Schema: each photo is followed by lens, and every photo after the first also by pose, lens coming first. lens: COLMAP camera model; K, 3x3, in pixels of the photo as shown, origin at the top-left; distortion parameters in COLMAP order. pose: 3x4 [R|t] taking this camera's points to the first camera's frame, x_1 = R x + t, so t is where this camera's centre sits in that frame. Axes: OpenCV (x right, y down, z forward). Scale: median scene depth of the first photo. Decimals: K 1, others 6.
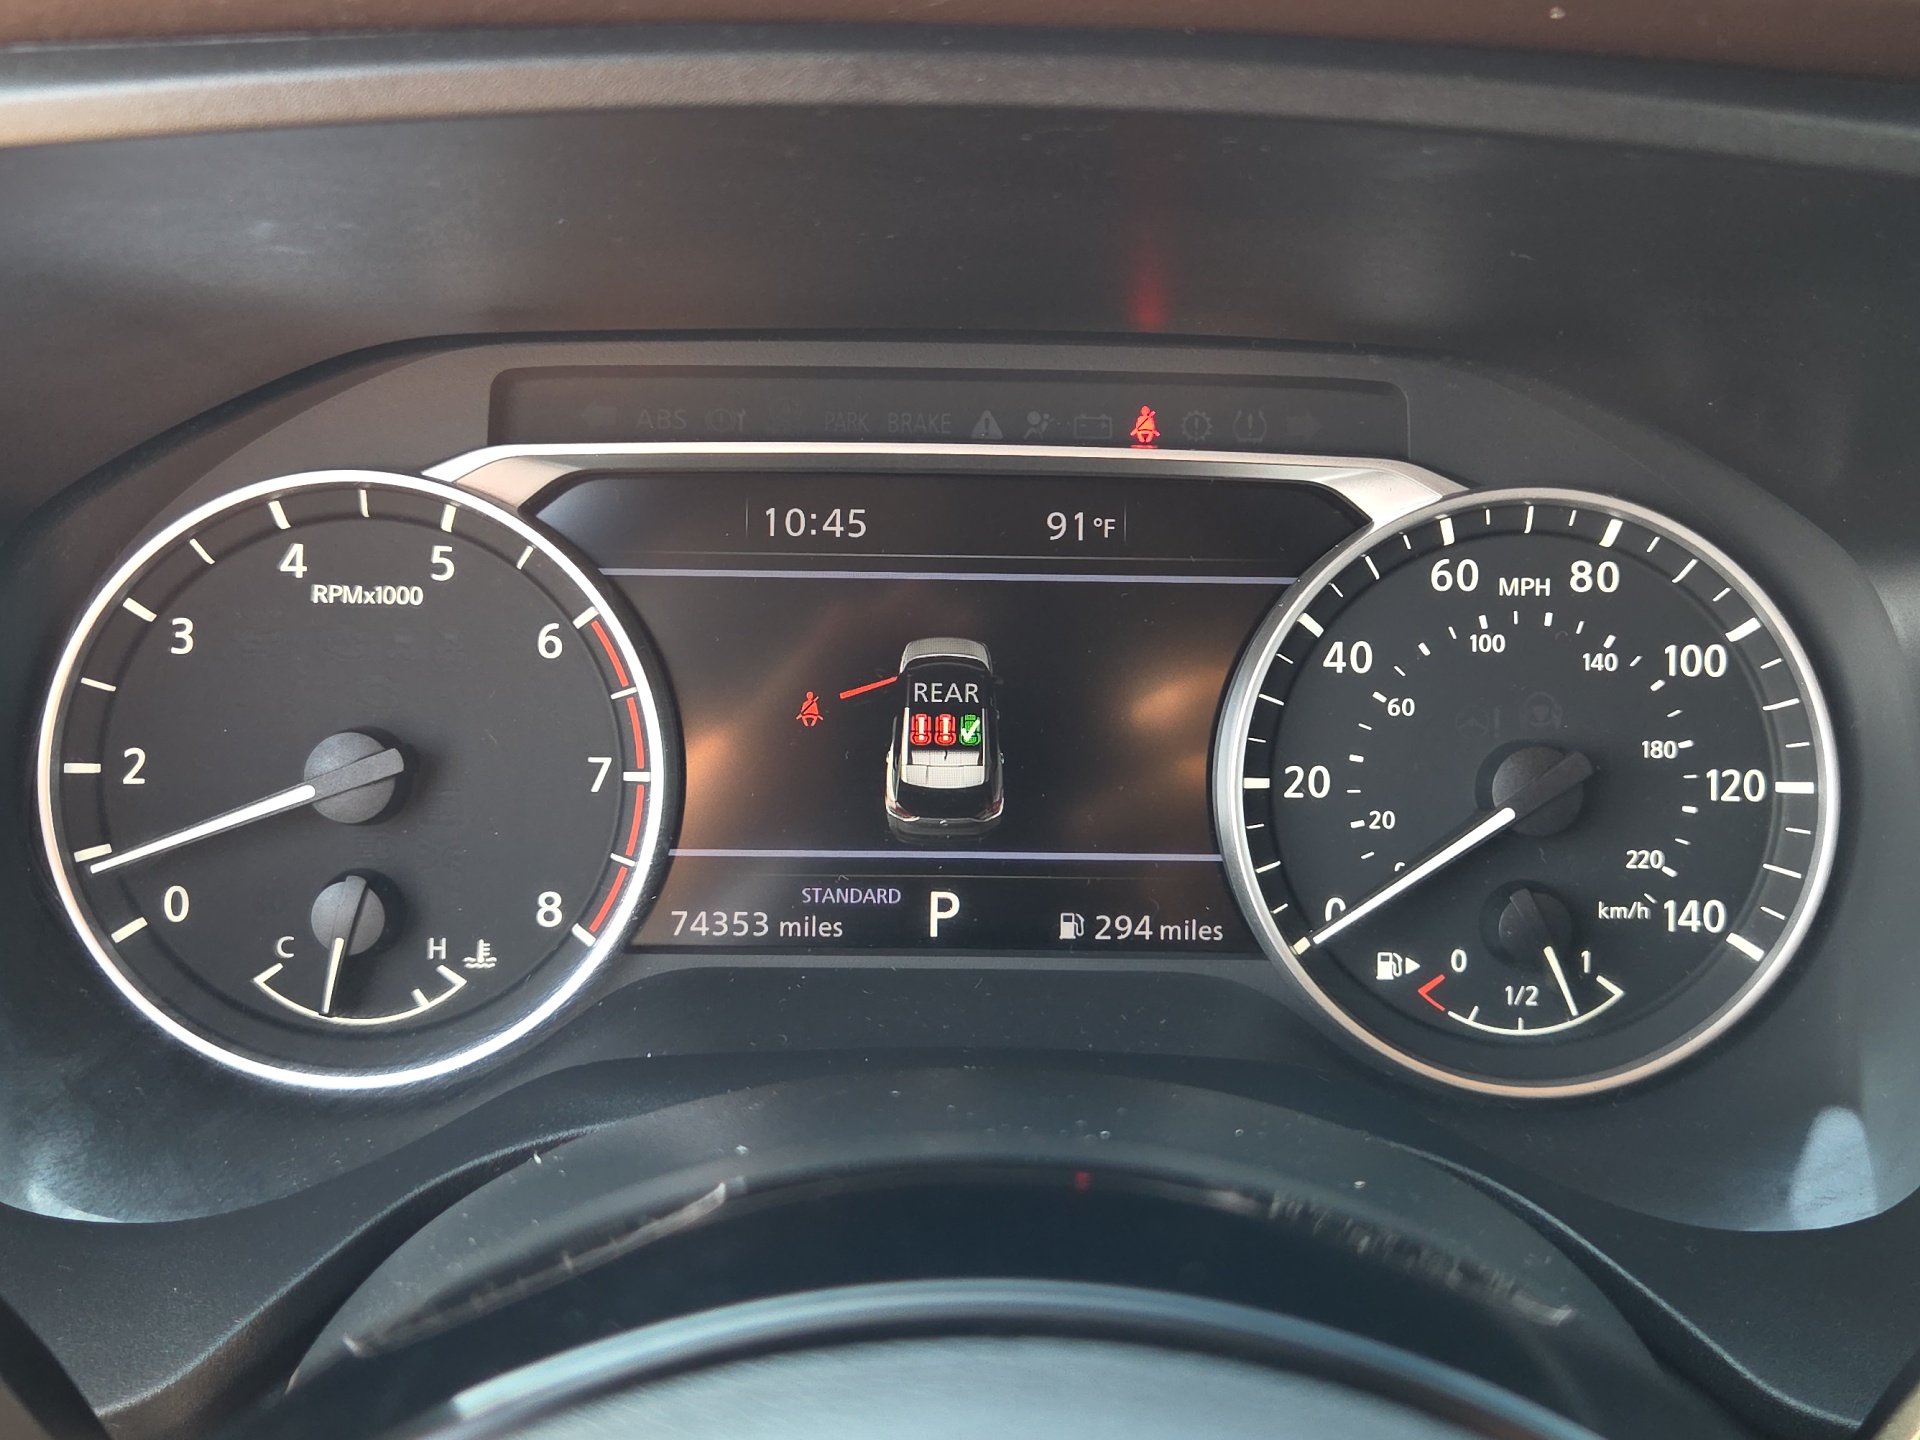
lens RADIAL K [[1888.6, 0, 979.1], [0, 1888.6, 690.3], [0, 0, 1]] dist [-0.016512, 0.000000]
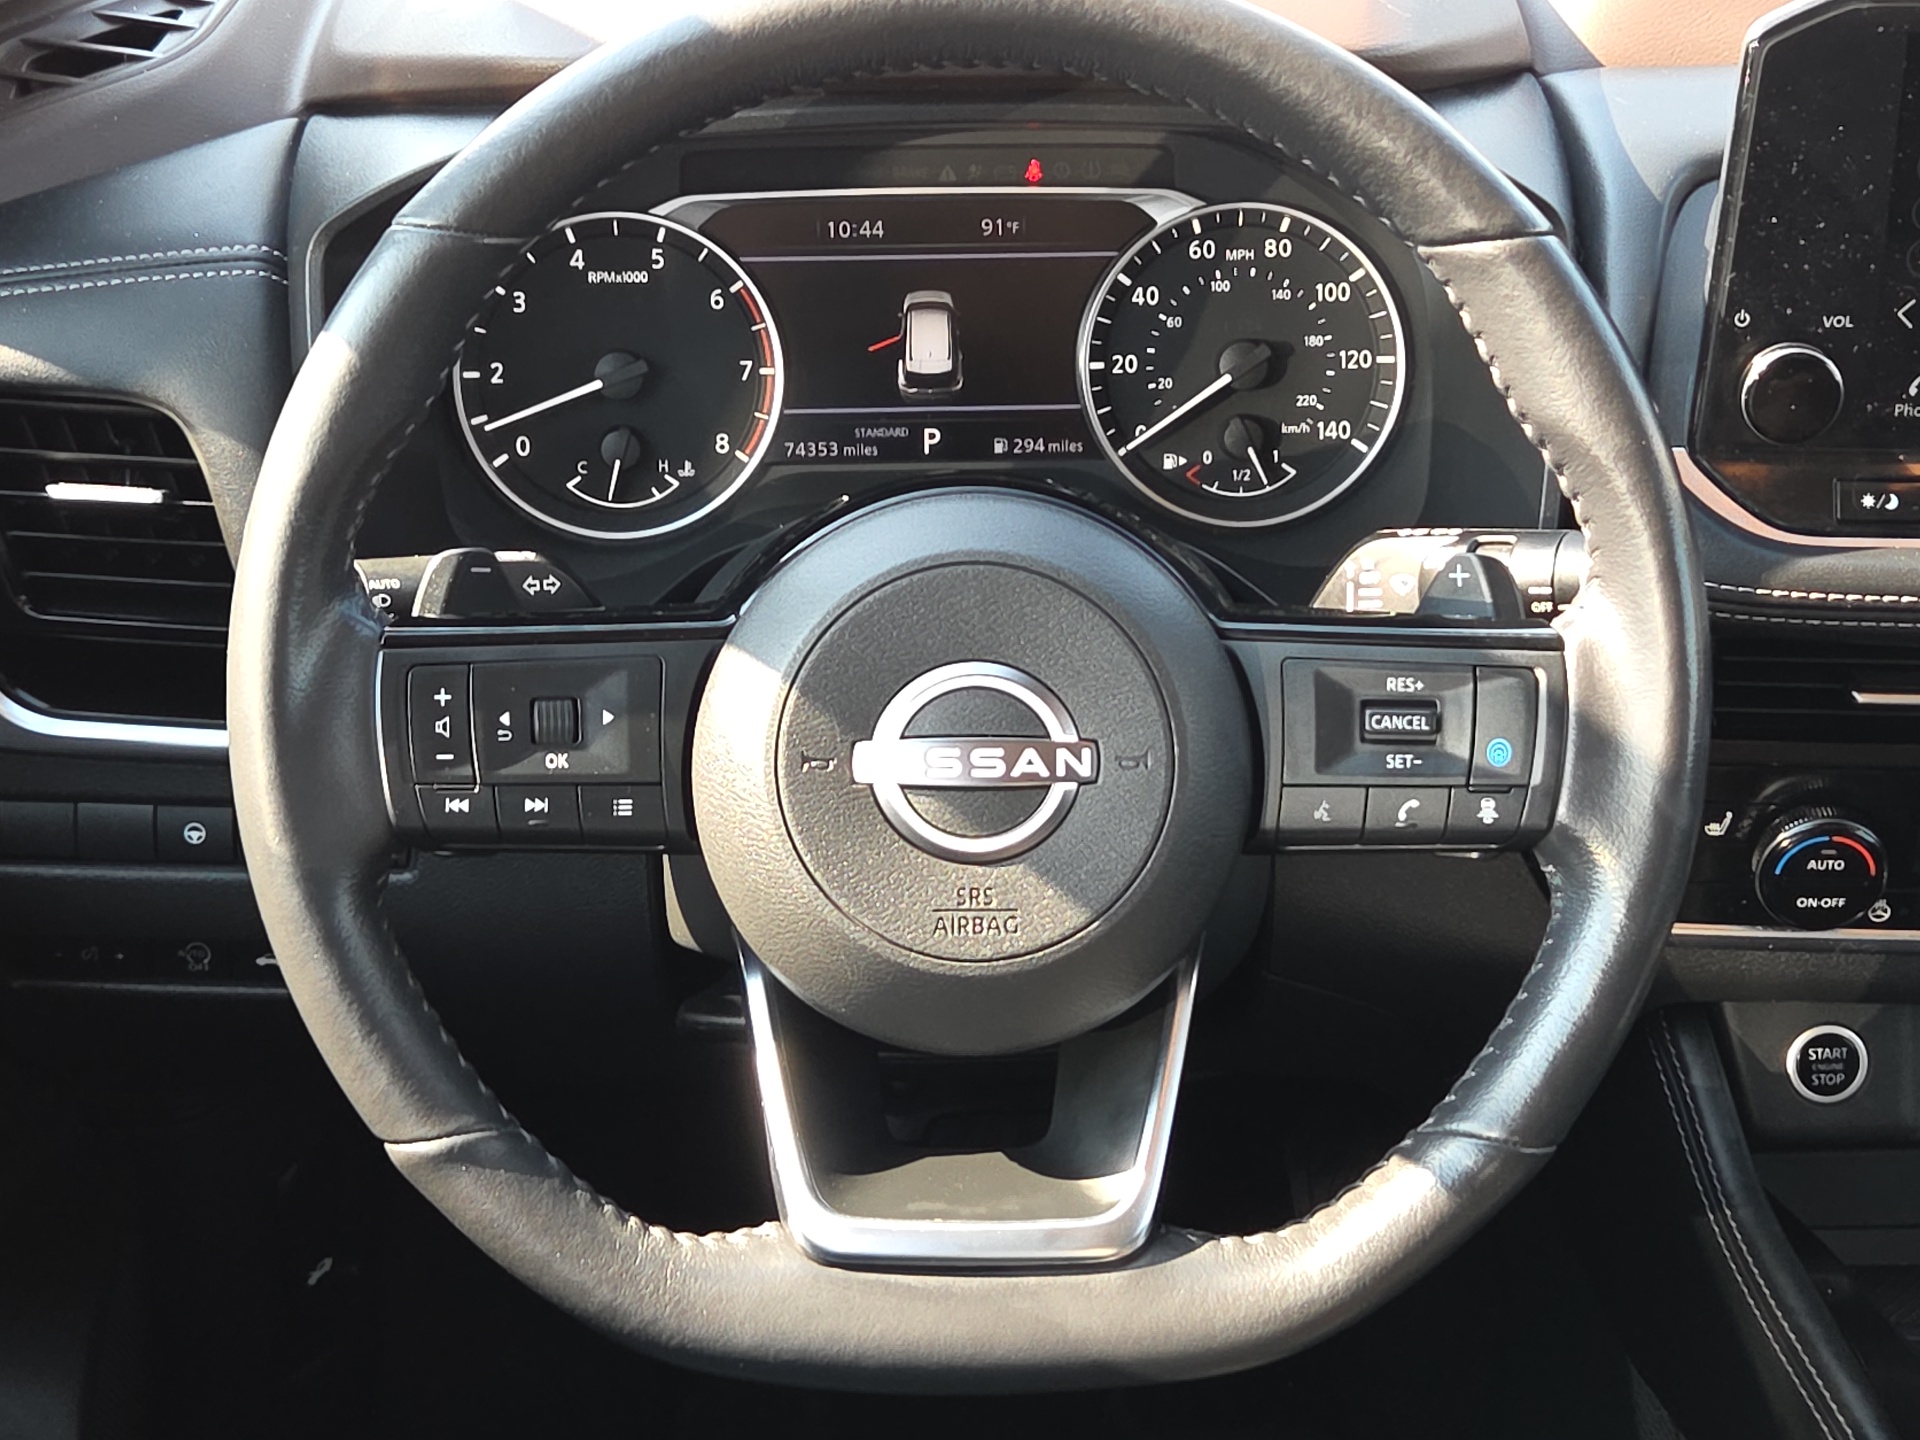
lens RADIAL K [[3207.4, 0, 978.1], [0, 3207.4, 696.0], [0, 0, 1]] dist [0.028837, 0.000000]
pose [[0.999217, -0.030750, 0.024887, -0.060483], [0.026764, 0.988755, 0.147129, -0.098129], [-0.029131, -0.146348, 0.988804, -2.197324]]
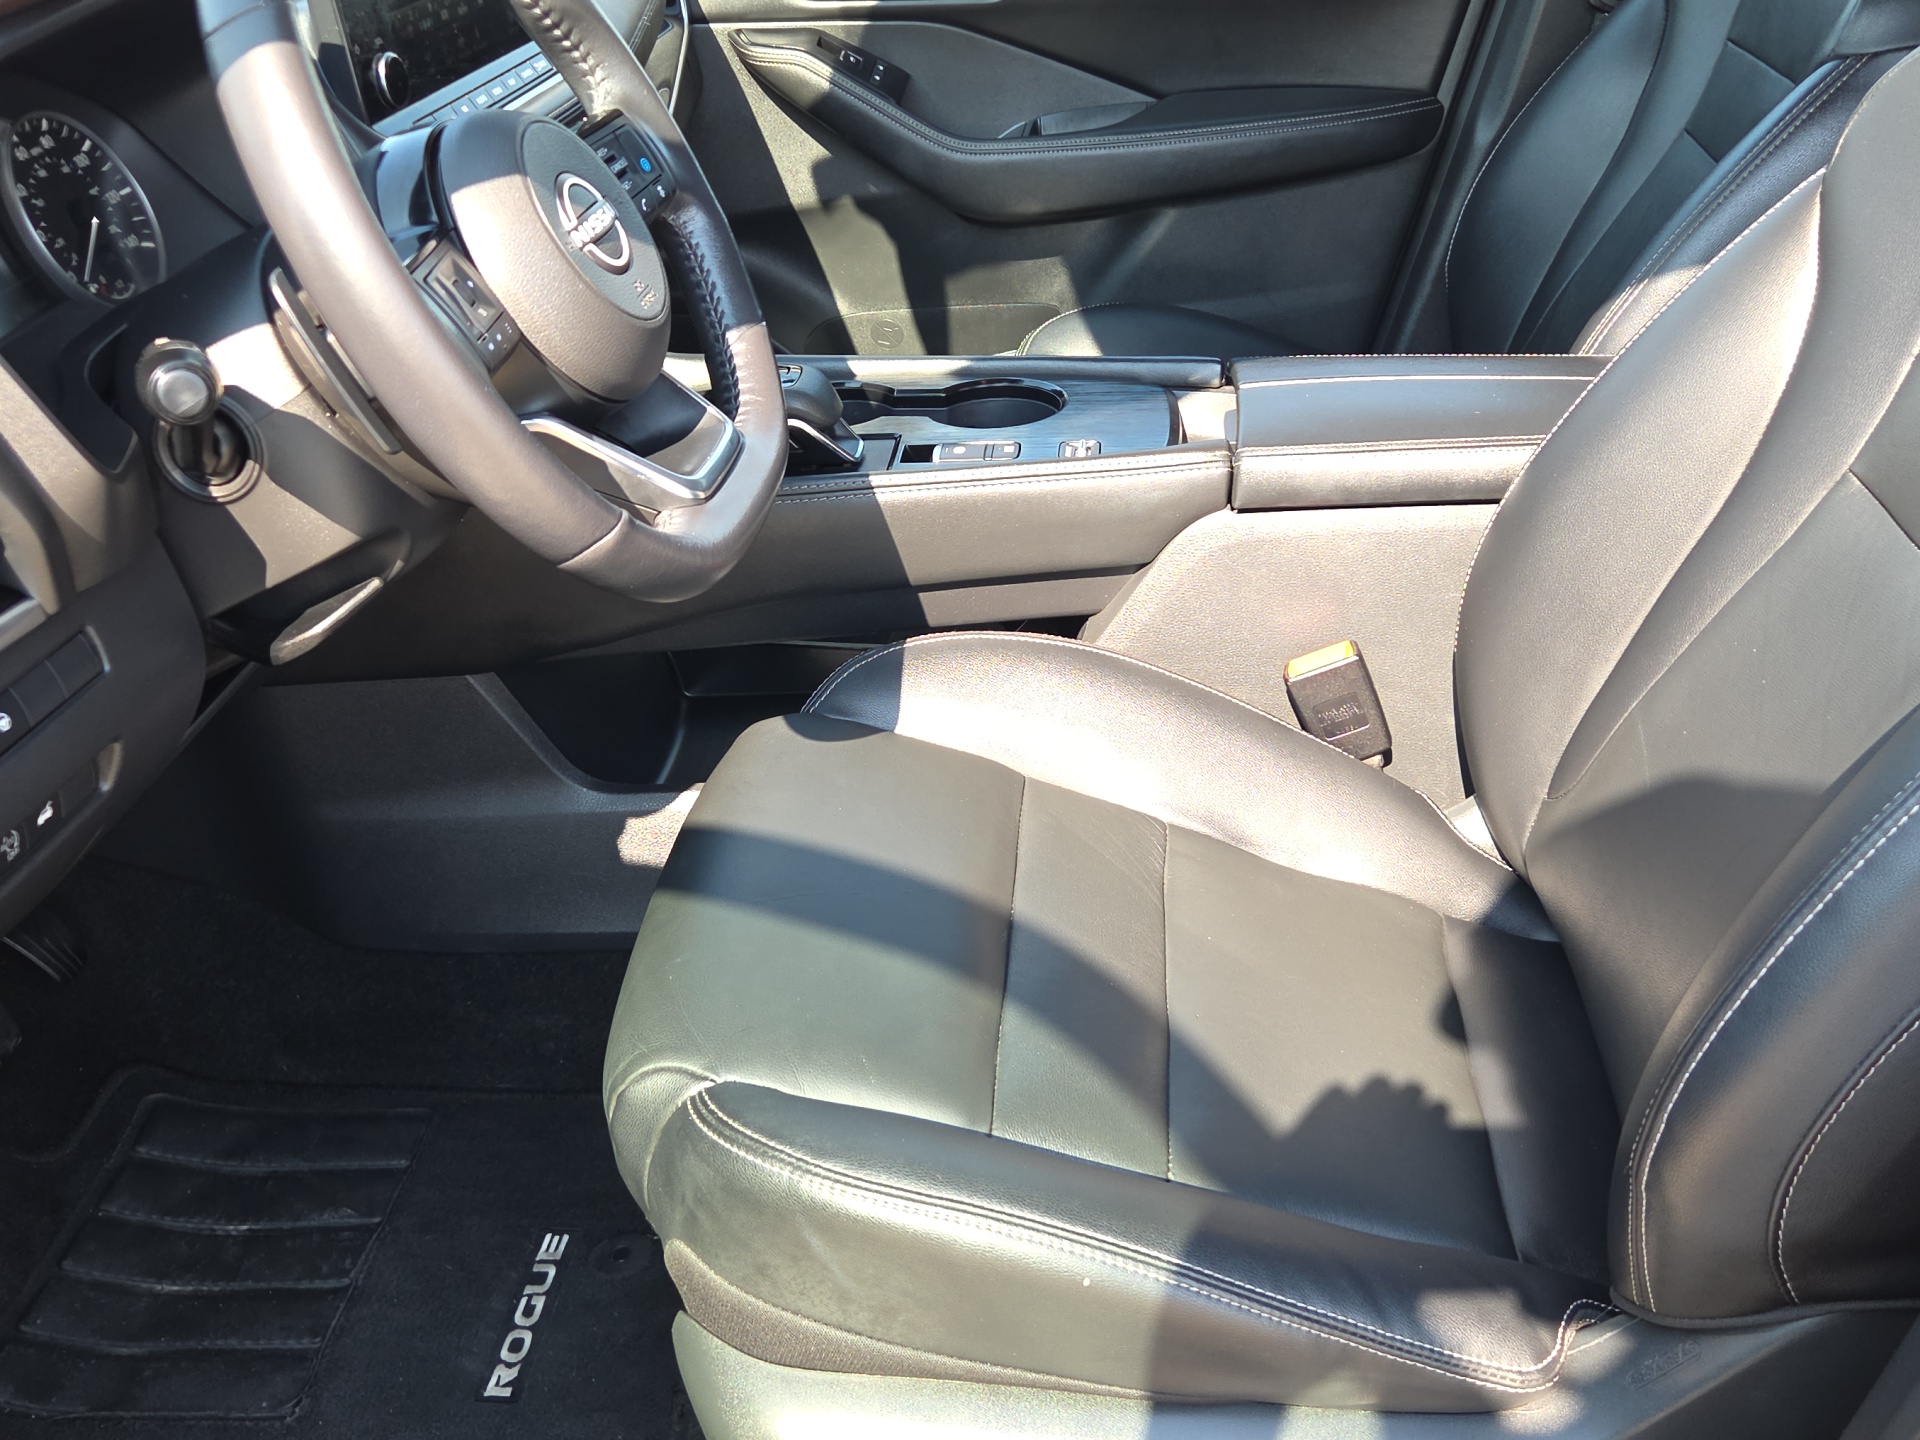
lens RADIAL K [[1972.2, 0, 981.8], [0, 1972.2, 699.0], [0, 0, 1]] dist [0.003245, 0.000000]
pose [[0.093544, -0.489753, 0.866828, -2.548299], [0.378892, 0.822647, 0.423903, -0.097562], [-0.920701, 0.288781, 0.262517, -0.838011]]
